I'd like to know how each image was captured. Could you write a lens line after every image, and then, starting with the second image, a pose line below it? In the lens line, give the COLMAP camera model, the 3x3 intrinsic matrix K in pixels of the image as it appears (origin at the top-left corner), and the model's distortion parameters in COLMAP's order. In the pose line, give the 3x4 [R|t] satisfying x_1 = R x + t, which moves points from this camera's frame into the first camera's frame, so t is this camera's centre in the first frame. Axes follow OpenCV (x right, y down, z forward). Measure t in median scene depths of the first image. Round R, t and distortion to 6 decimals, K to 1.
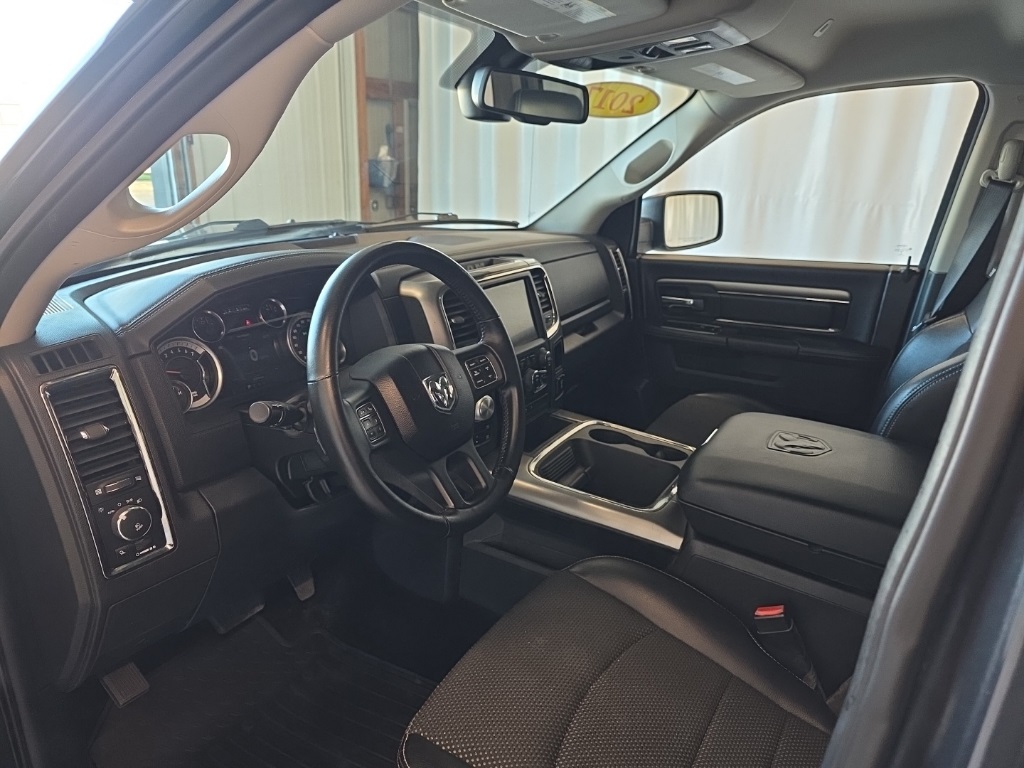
lens RADIAL K [[699.8, 0, 521.7], [0, 699.8, 382.7], [0, 0, 1]] dist [0.044040, -0.040783]
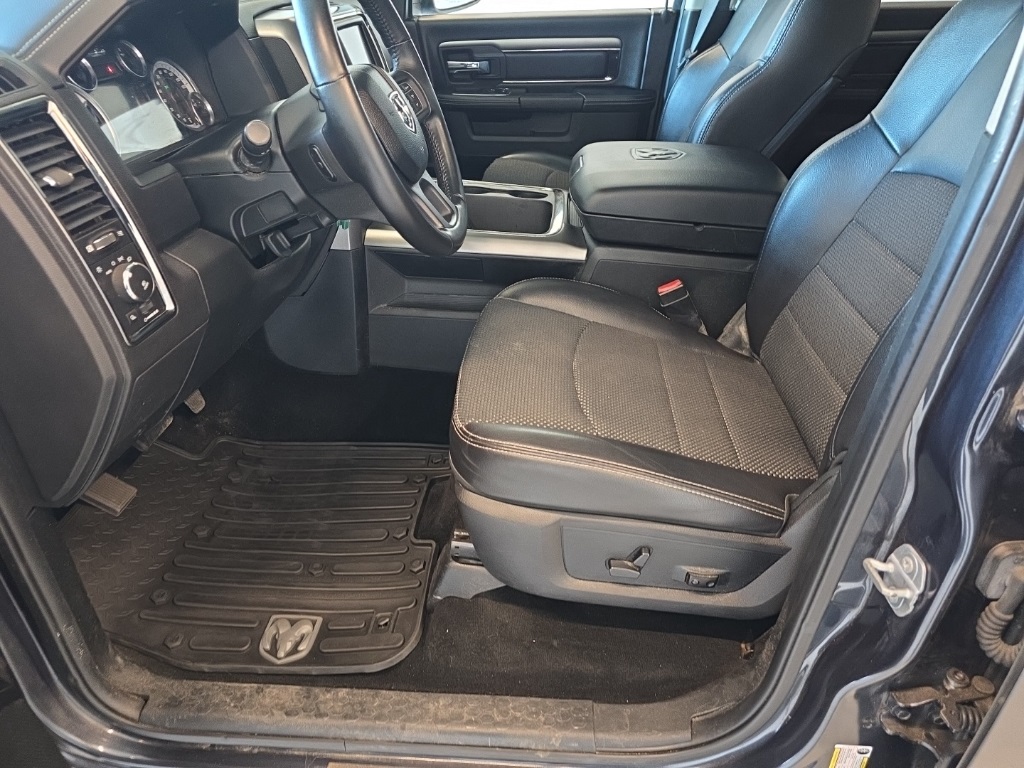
lens RADIAL K [[699.8, 0, 521.7], [0, 699.8, 382.7], [0, 0, 1]] dist [0.044040, -0.040783]
pose [[0.892562, -0.242350, 0.380263, -0.303163], [0.146998, 0.953609, 0.262719, 0.098183], [-0.426292, -0.178596, 0.886780, -0.003839]]
